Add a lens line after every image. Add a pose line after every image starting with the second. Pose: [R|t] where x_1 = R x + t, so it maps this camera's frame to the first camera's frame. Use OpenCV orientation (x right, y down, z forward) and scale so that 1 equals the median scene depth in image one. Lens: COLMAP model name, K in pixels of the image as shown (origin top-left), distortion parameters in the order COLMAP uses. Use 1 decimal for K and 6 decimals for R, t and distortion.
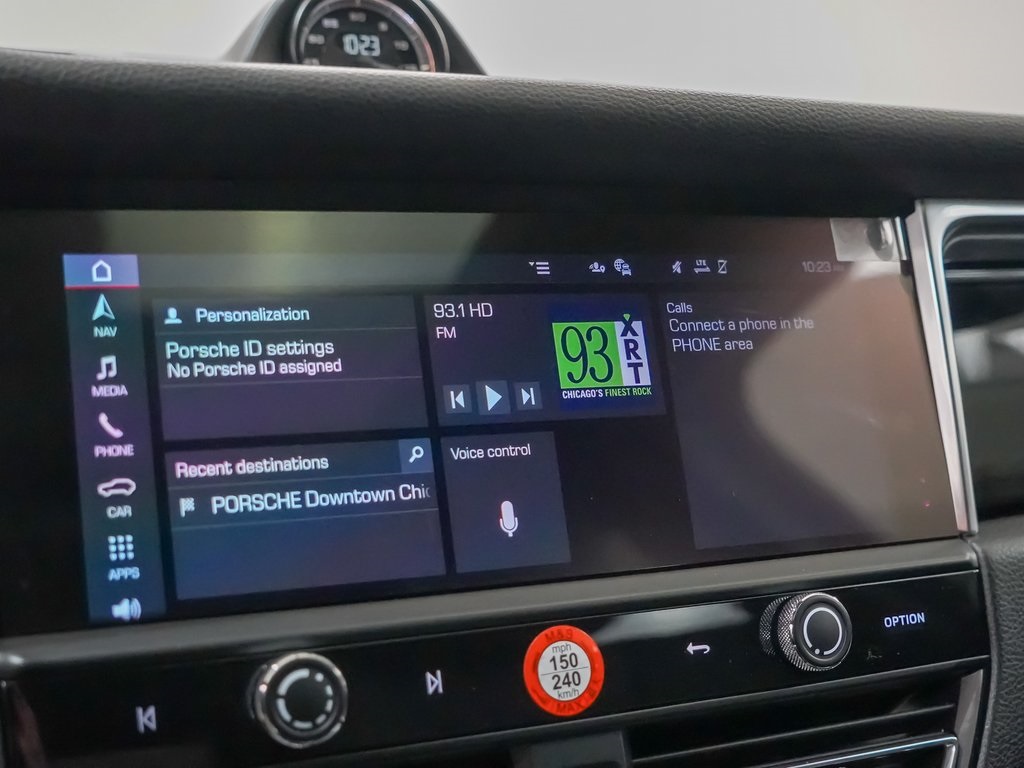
lens RADIAL K [[1478.8, 0, 510.1], [0, 1478.8, 383.6], [0, 0, 1]] dist [-0.089341, 0.000000]
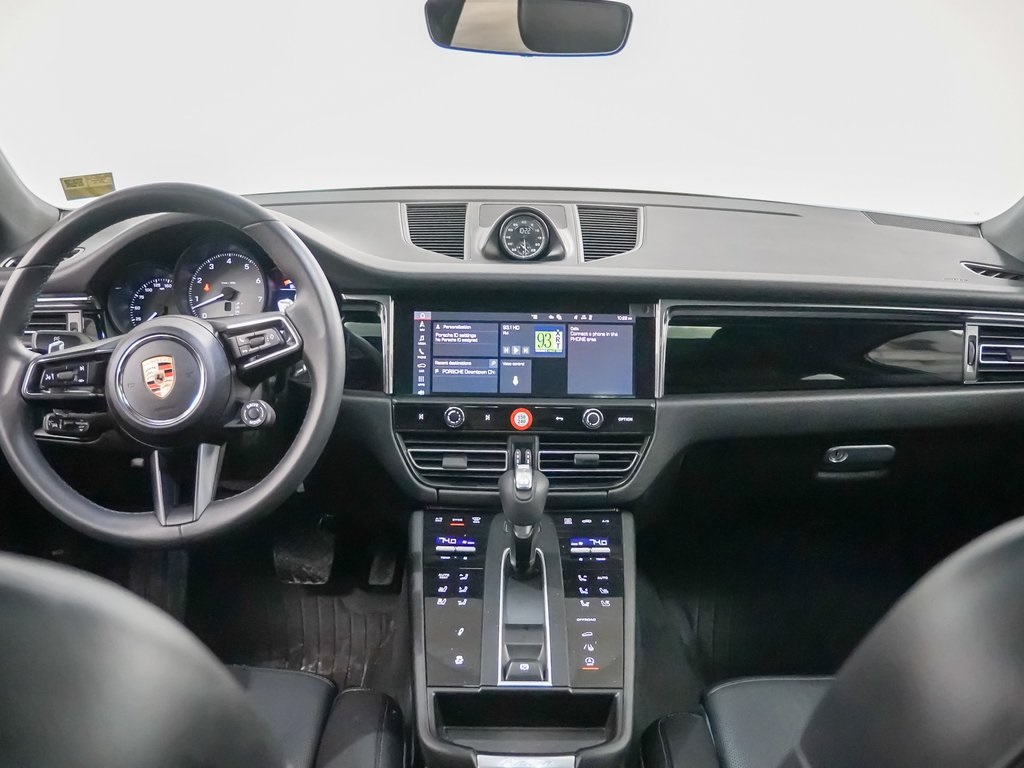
lens RADIAL K [[1080.7, 0, 511.8], [0, 1080.7, 383.1], [0, 0, 1]] dist [-0.169912, 0.000000]
pose [[0.911575, 0.125807, -0.391412, 1.195393], [-0.052775, 0.979962, 0.192068, -0.489633], [0.407732, -0.154428, 0.899948, -1.740363]]
